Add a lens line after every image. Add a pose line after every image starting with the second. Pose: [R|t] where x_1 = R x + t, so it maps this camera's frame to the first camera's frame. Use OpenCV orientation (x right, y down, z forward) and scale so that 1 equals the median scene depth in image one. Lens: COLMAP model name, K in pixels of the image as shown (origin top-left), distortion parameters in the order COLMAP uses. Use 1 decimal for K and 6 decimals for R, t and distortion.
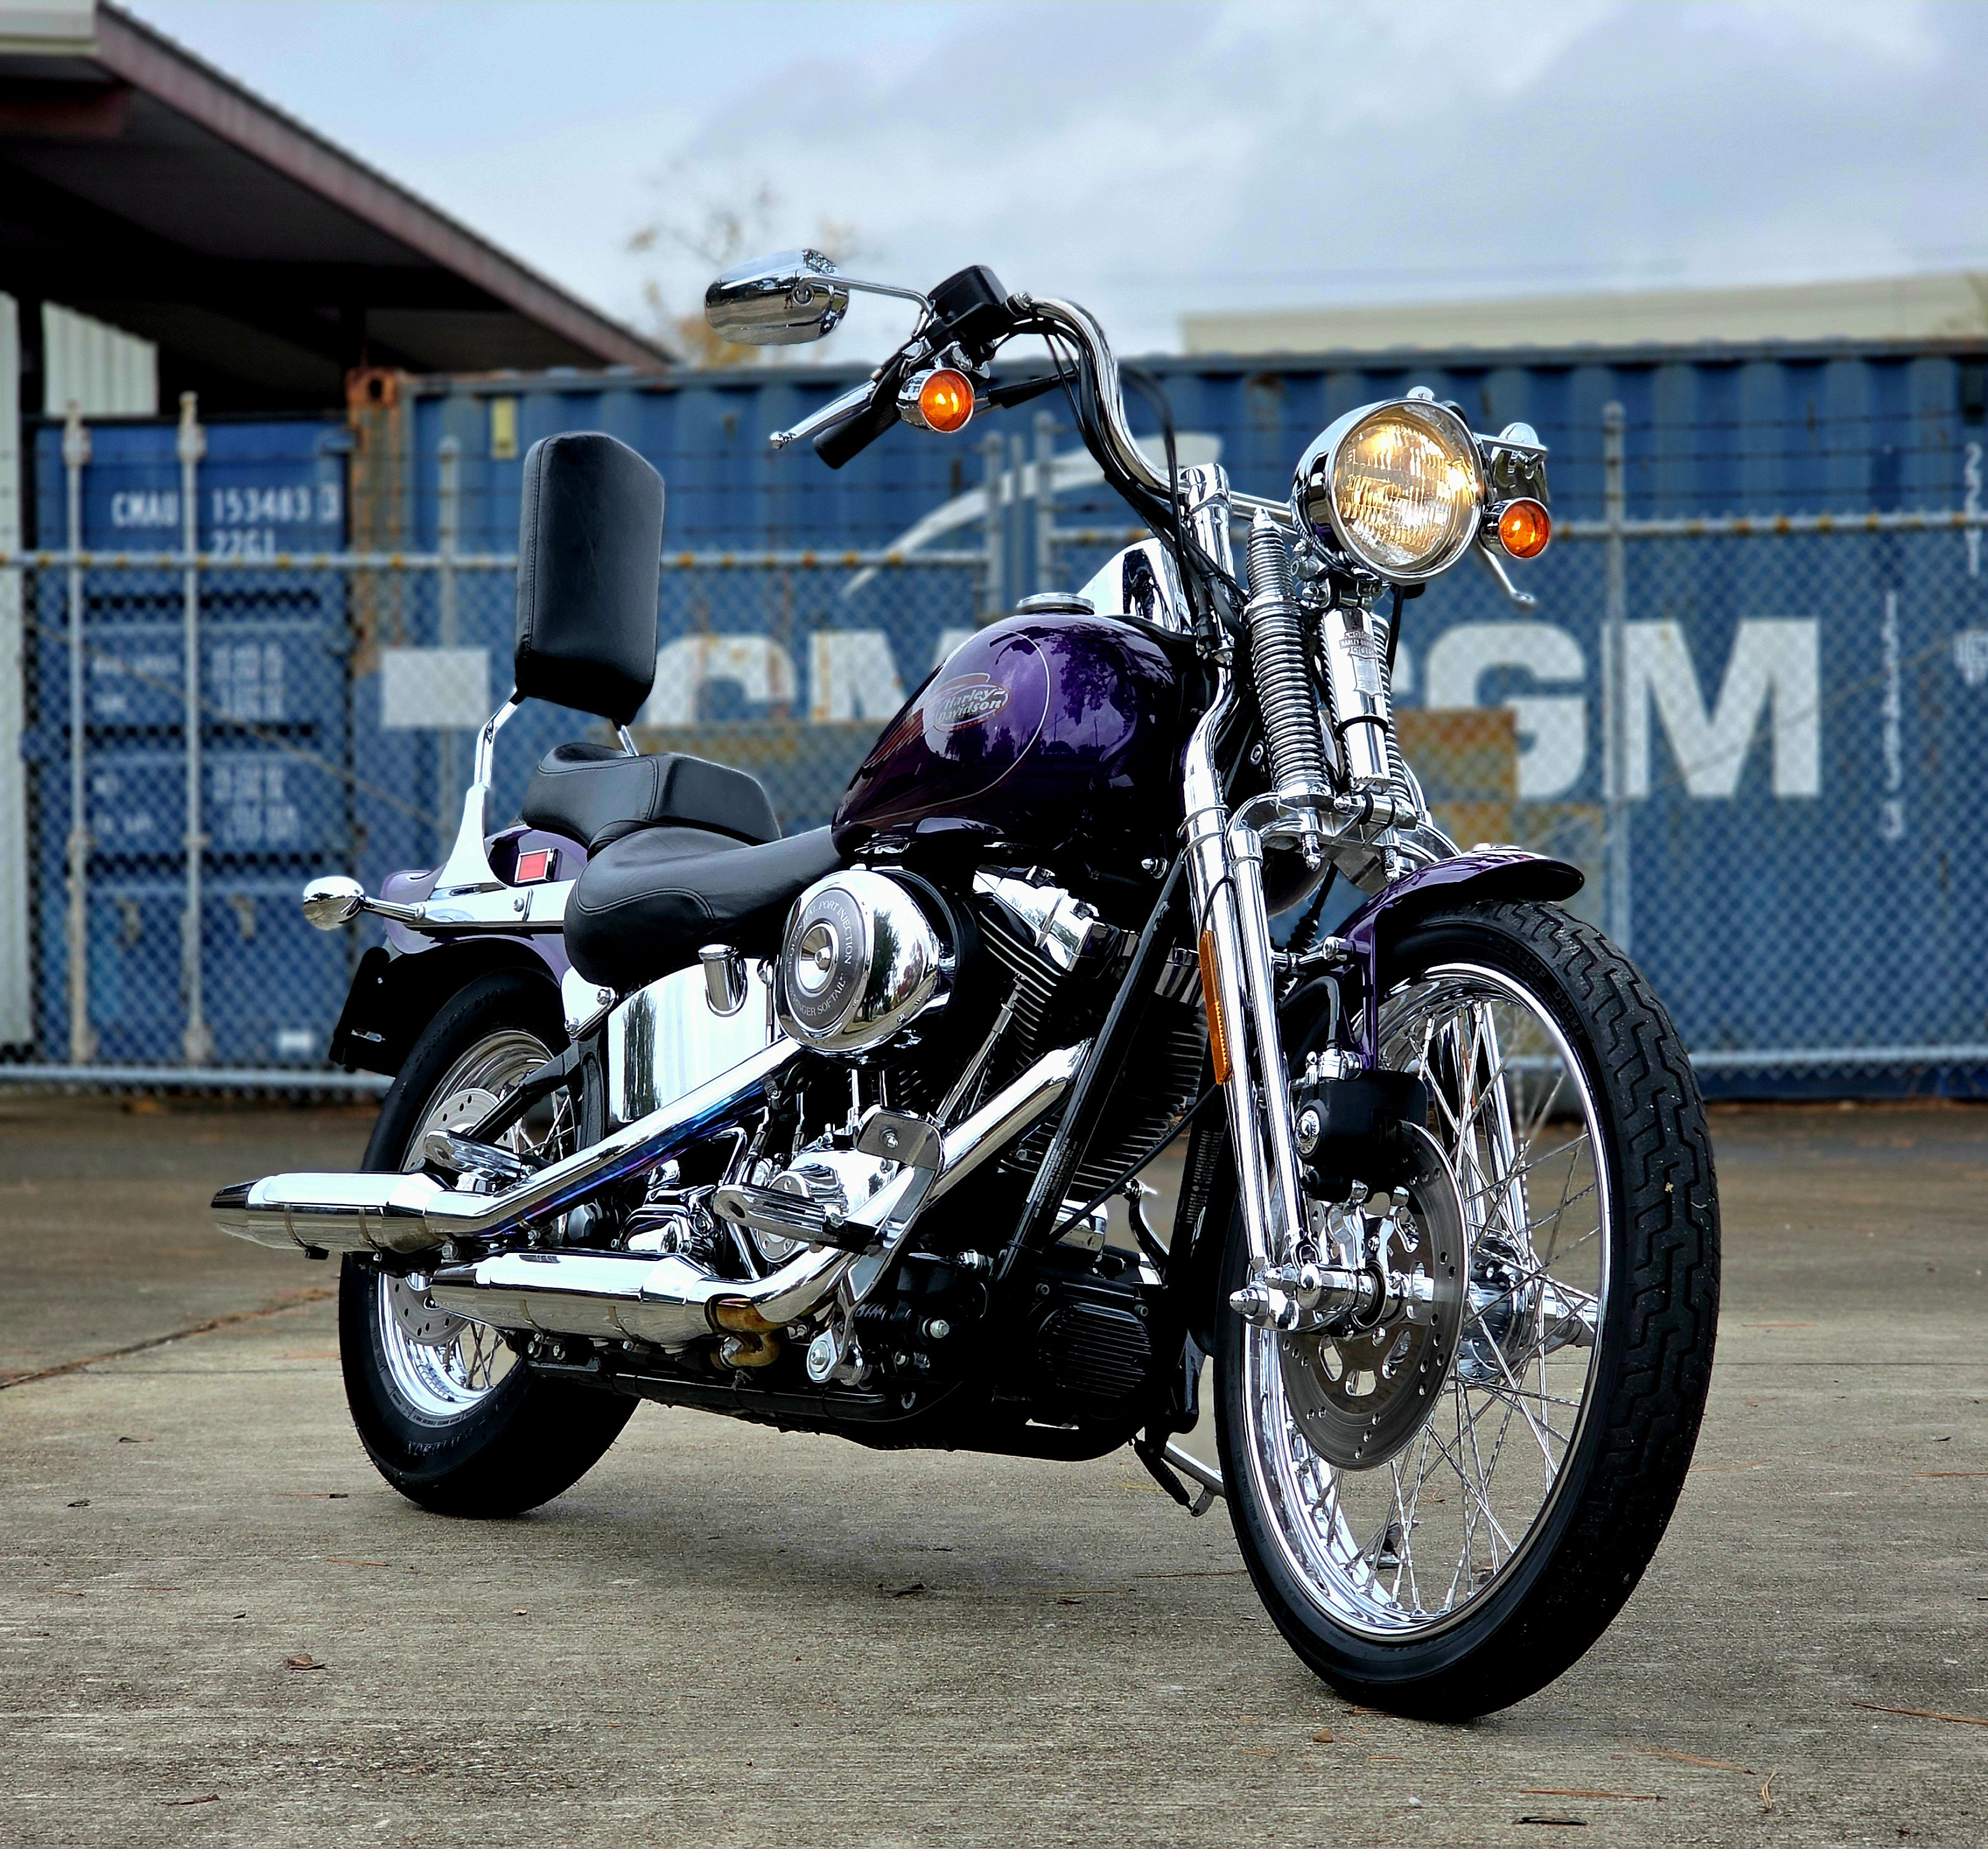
lens RADIAL K [[4658.1, 0, 994.0], [0, 4658.1, 924.5], [0, 0, 1]] dist [-0.010870, 0.513845]
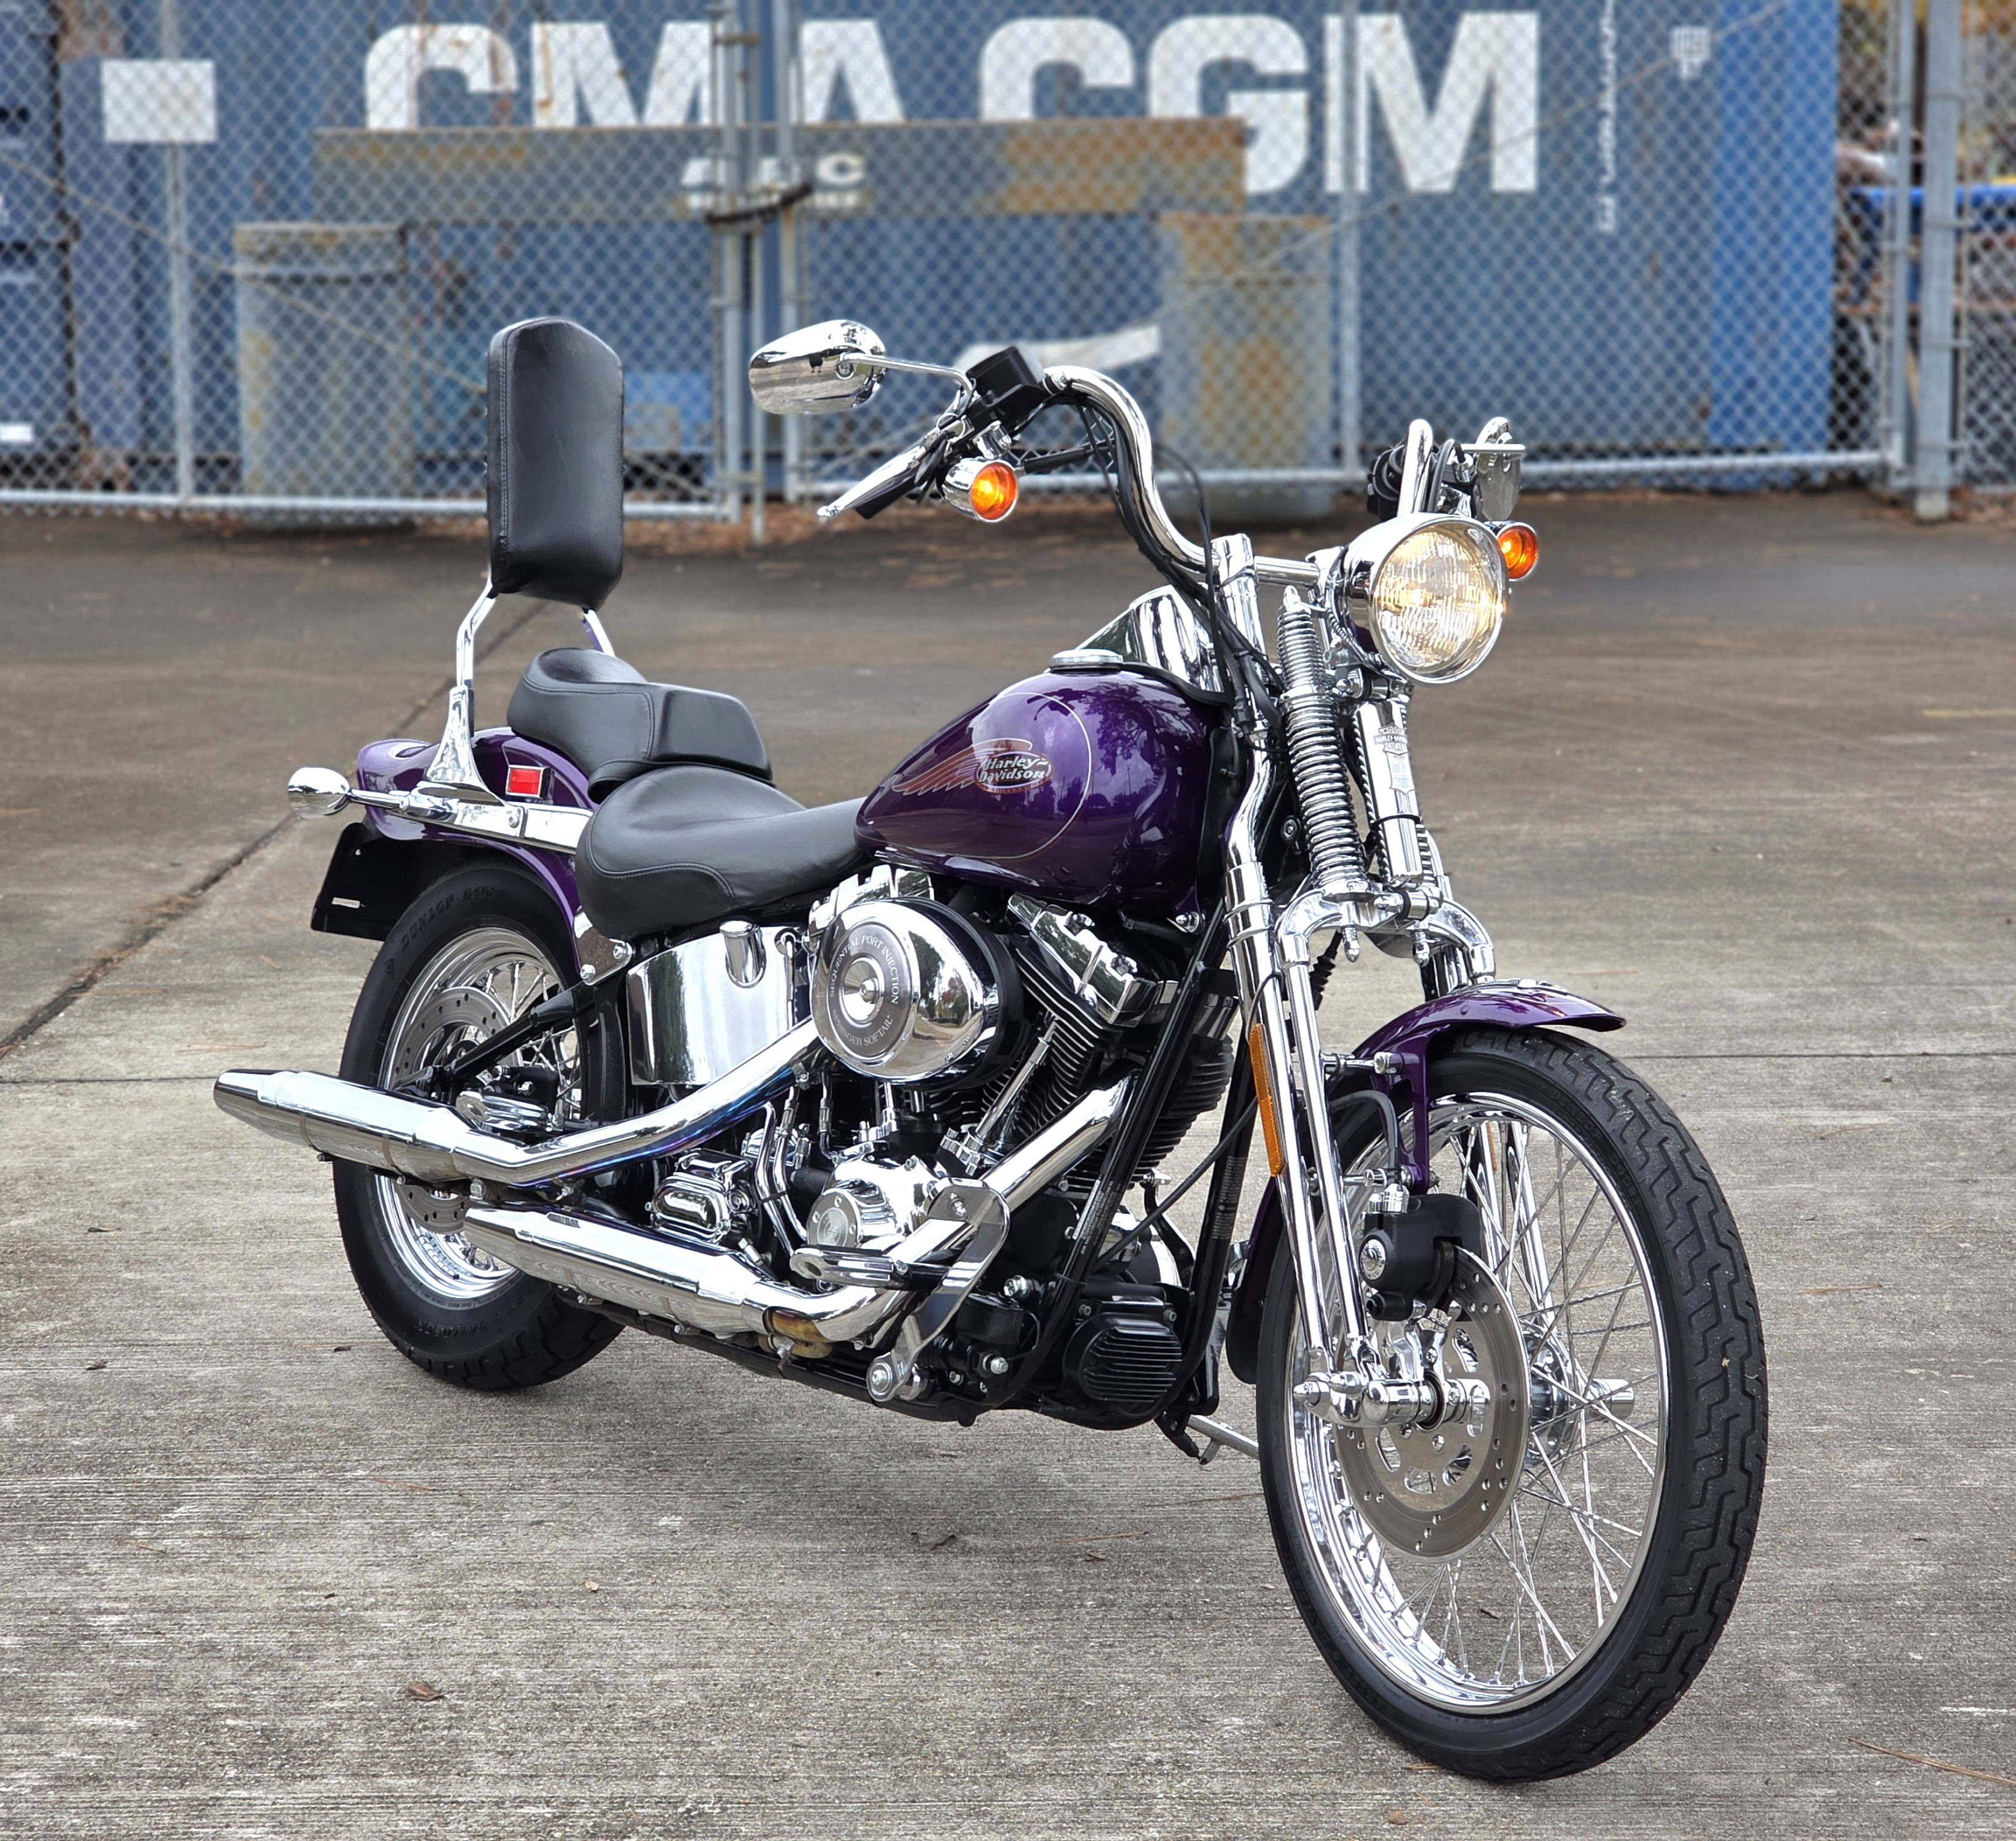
lens RADIAL K [[4637.2, 0, 1008.0], [0, 4637.2, 920.5], [0, 0, 1]] dist [0.038419, -0.254892]
pose [[0.996198, -0.019849, 0.084832, -0.096131], [0.004022, 0.983140, 0.182809, -0.206004], [-0.087030, -0.181773, 0.979482, -0.037083]]
